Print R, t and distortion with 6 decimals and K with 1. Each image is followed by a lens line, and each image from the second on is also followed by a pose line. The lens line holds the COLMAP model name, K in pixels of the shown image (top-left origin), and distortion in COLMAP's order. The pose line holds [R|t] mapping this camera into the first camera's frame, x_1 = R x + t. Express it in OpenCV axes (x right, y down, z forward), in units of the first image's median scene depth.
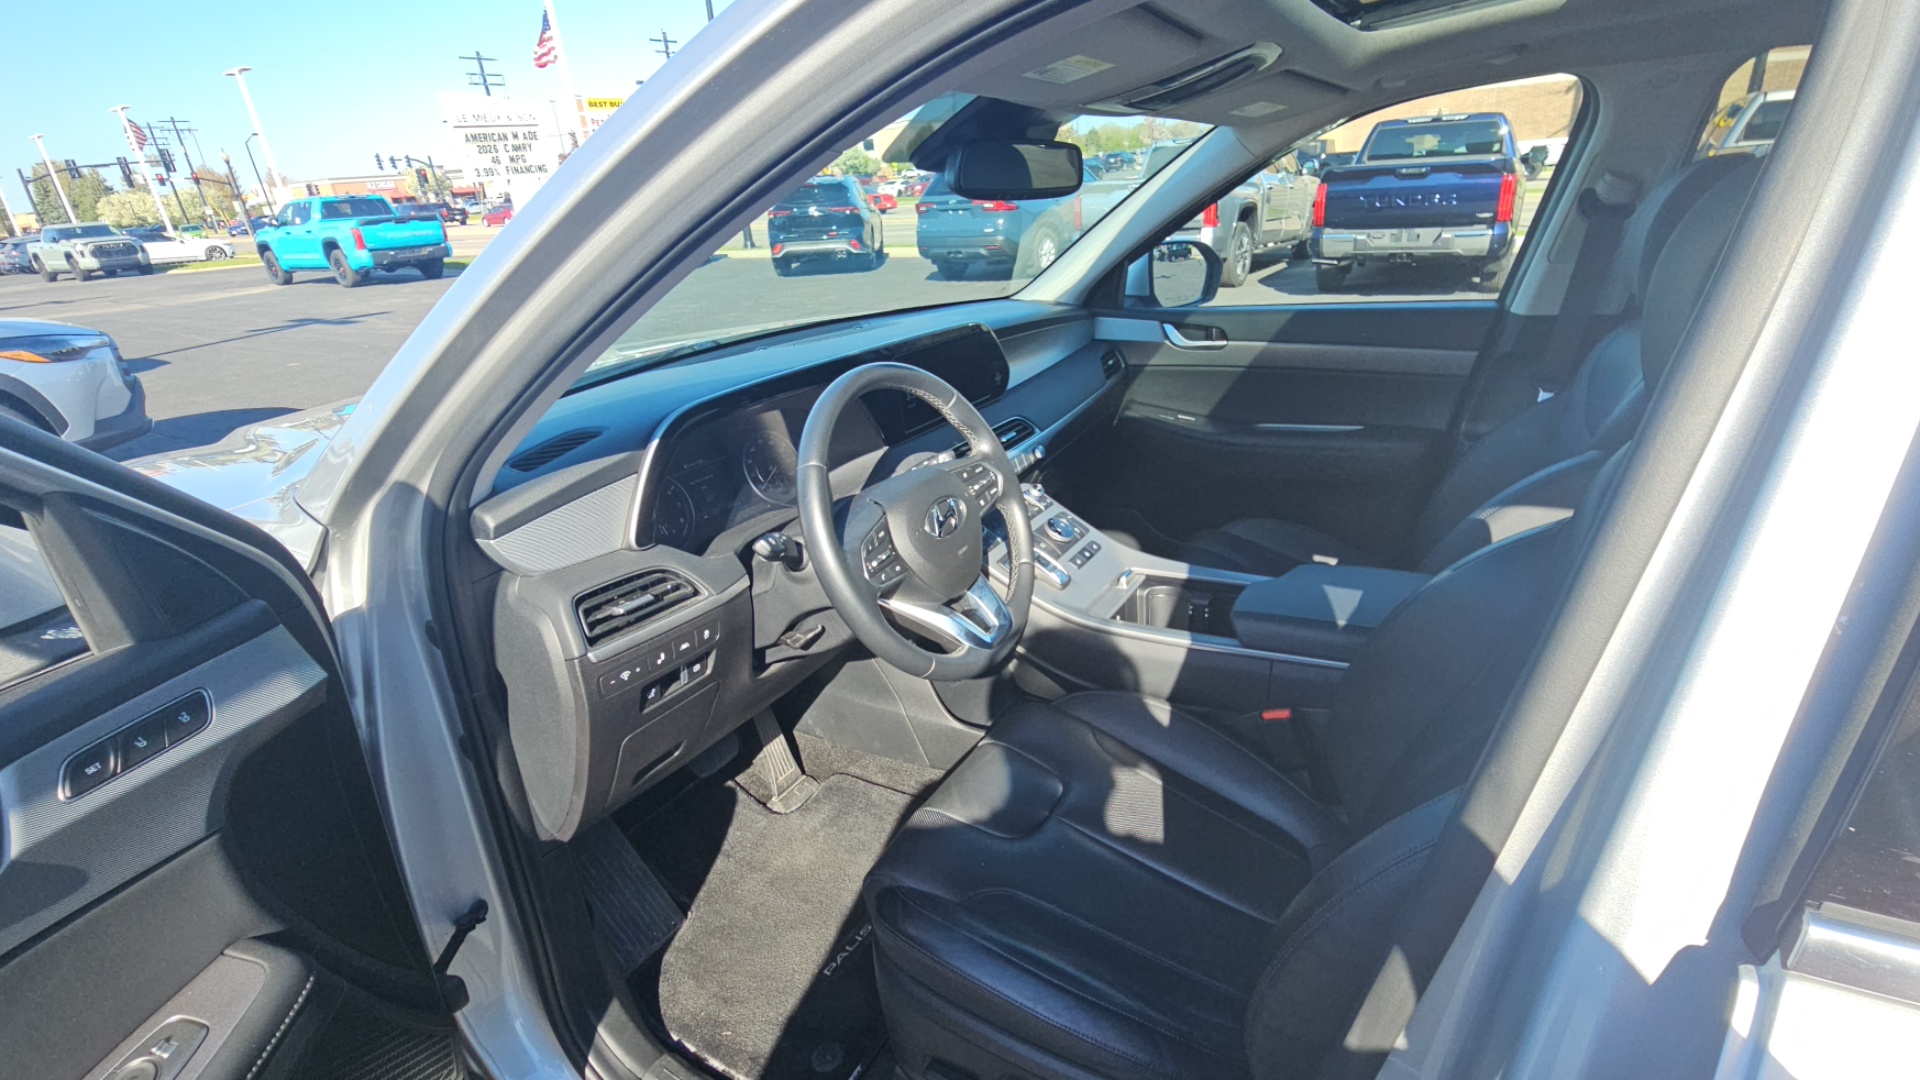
lens RADIAL K [[847.5, 0, 983.9], [0, 847.5, 547.1], [0, 0, 1]] dist [0.037152, -0.023660]
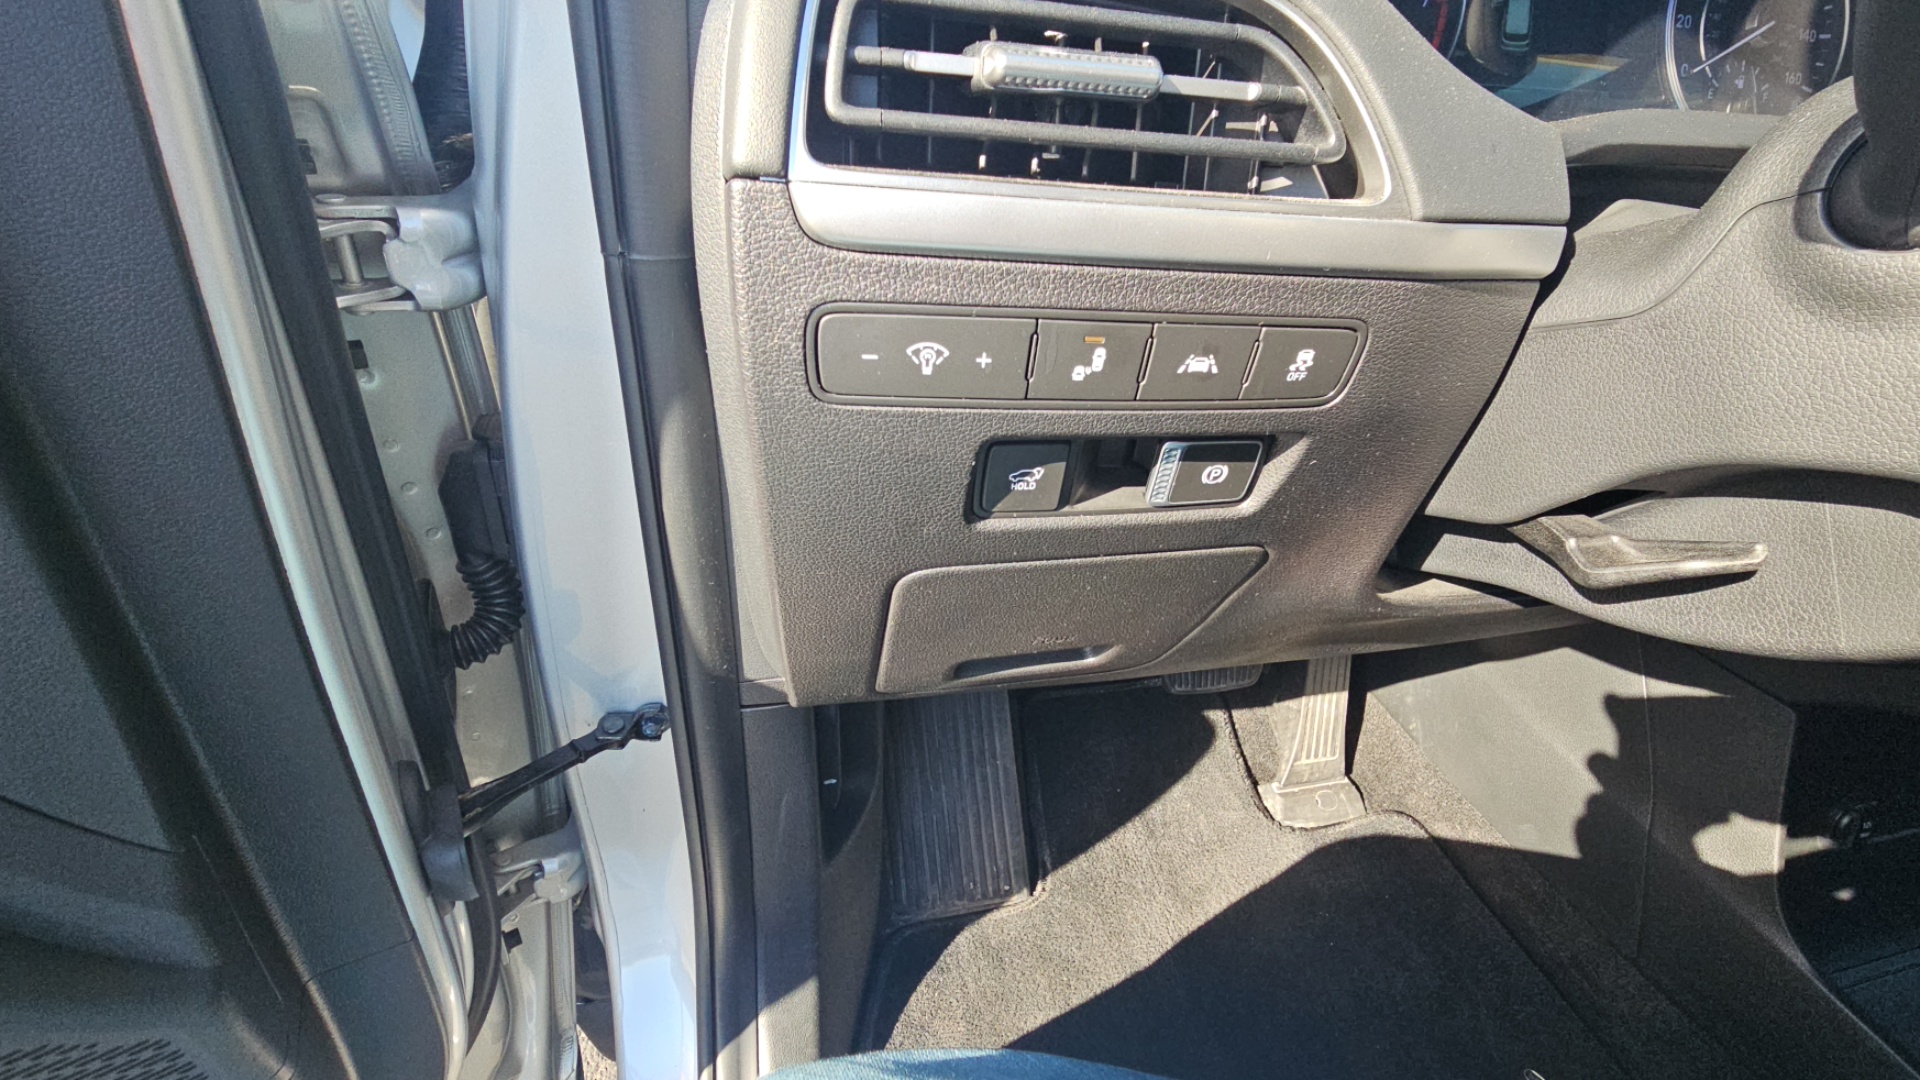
lens RADIAL K [[857.6, 0, 979.6], [0, 857.6, 545.6], [0, 0, 1]] dist [0.005836, -0.004499]
pose [[0.671948, 0.479058, -0.564791, -0.189275], [-0.369193, 0.877777, 0.305295, 0.091051], [0.642015, 0.003374, 0.766685, 0.637105]]
